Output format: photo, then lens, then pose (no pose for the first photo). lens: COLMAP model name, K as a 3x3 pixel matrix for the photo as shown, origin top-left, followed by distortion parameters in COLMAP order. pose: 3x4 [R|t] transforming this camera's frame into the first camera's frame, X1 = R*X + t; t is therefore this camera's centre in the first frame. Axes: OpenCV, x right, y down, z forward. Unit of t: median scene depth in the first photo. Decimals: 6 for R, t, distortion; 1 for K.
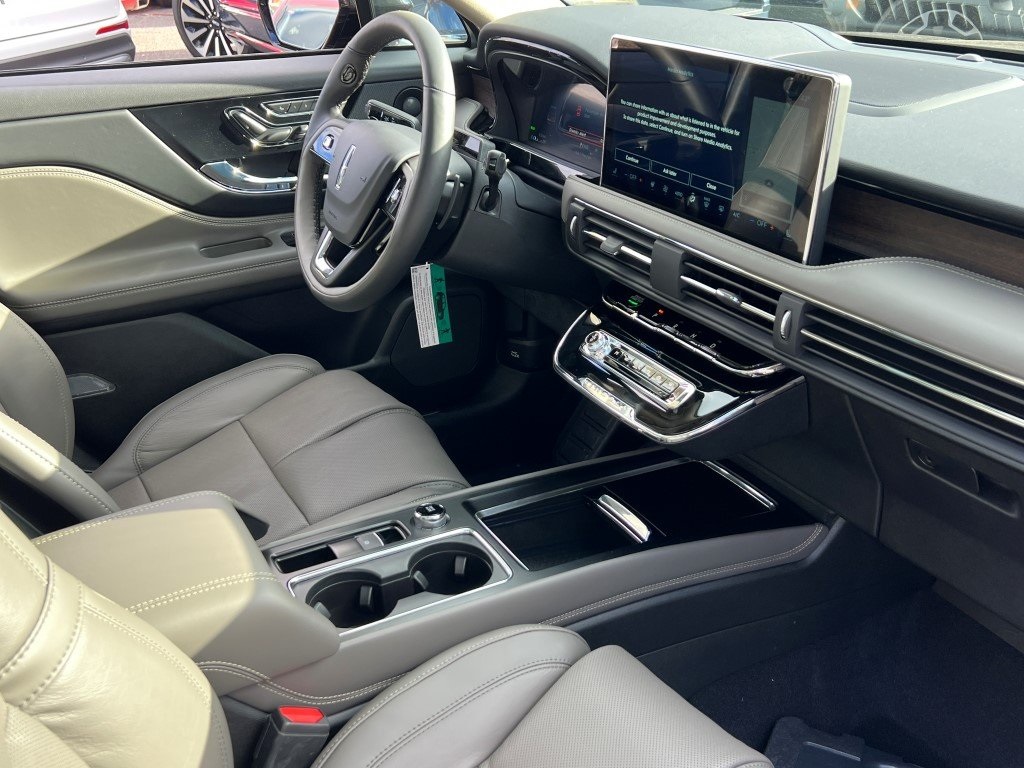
lens RADIAL K [[980.8, 0, 512.0], [0, 980.8, 384.0], [0, 0, 1]] dist [0.074107, -0.218239]
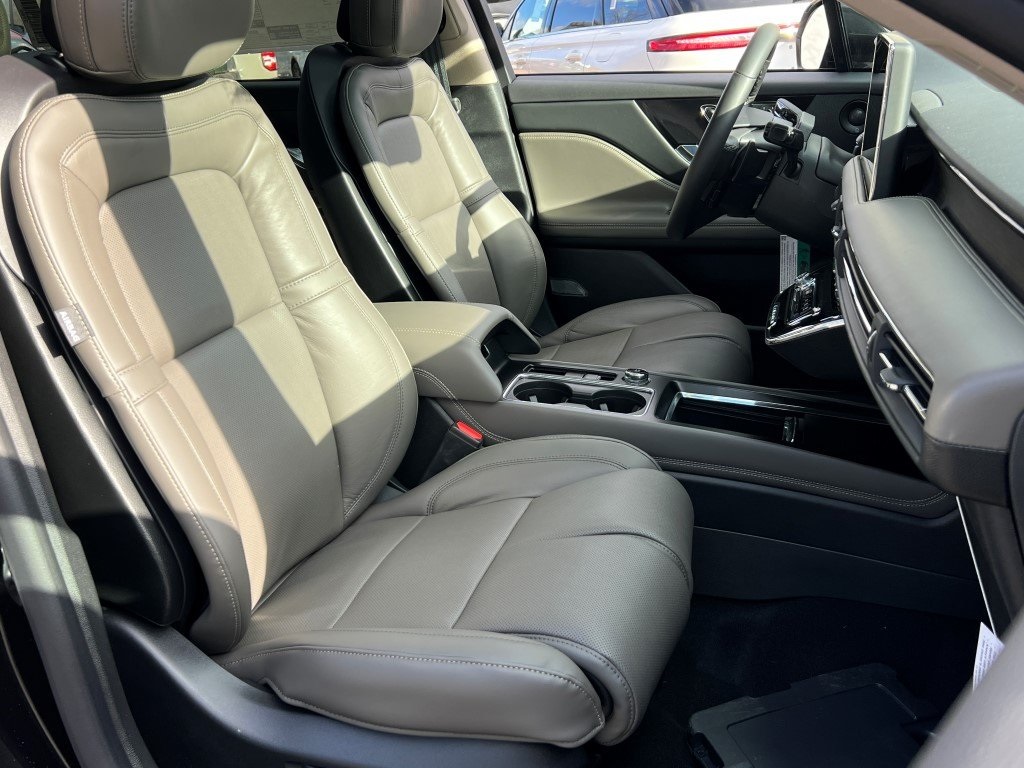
lens RADIAL K [[980.8, 0, 512.0], [0, 980.8, 384.0], [0, 0, 1]] dist [0.074107, -0.218239]
pose [[0.685522, 0.238264, -0.687961, 0.779325], [-0.292727, 0.955393, 0.039195, 0.152245], [0.666612, 0.174515, 0.724688, -0.112808]]
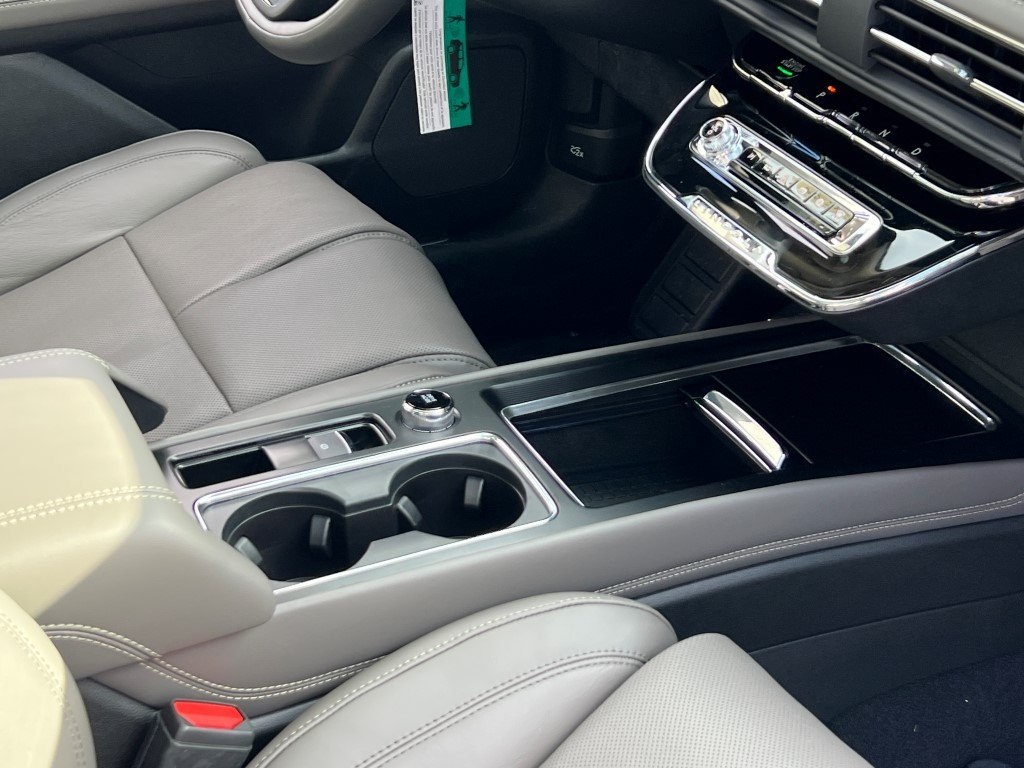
lens RADIAL K [[1547.8, 0, 512.0], [0, 1547.8, 384.0], [0, 0, 1]] dist [0.197662, -0.805195]
pose [[0.998165, 0.054408, -0.026564, -0.005912], [-0.050854, 0.991487, 0.119866, -0.000728], [0.032860, -0.118295, 0.992435, 0.040826]]
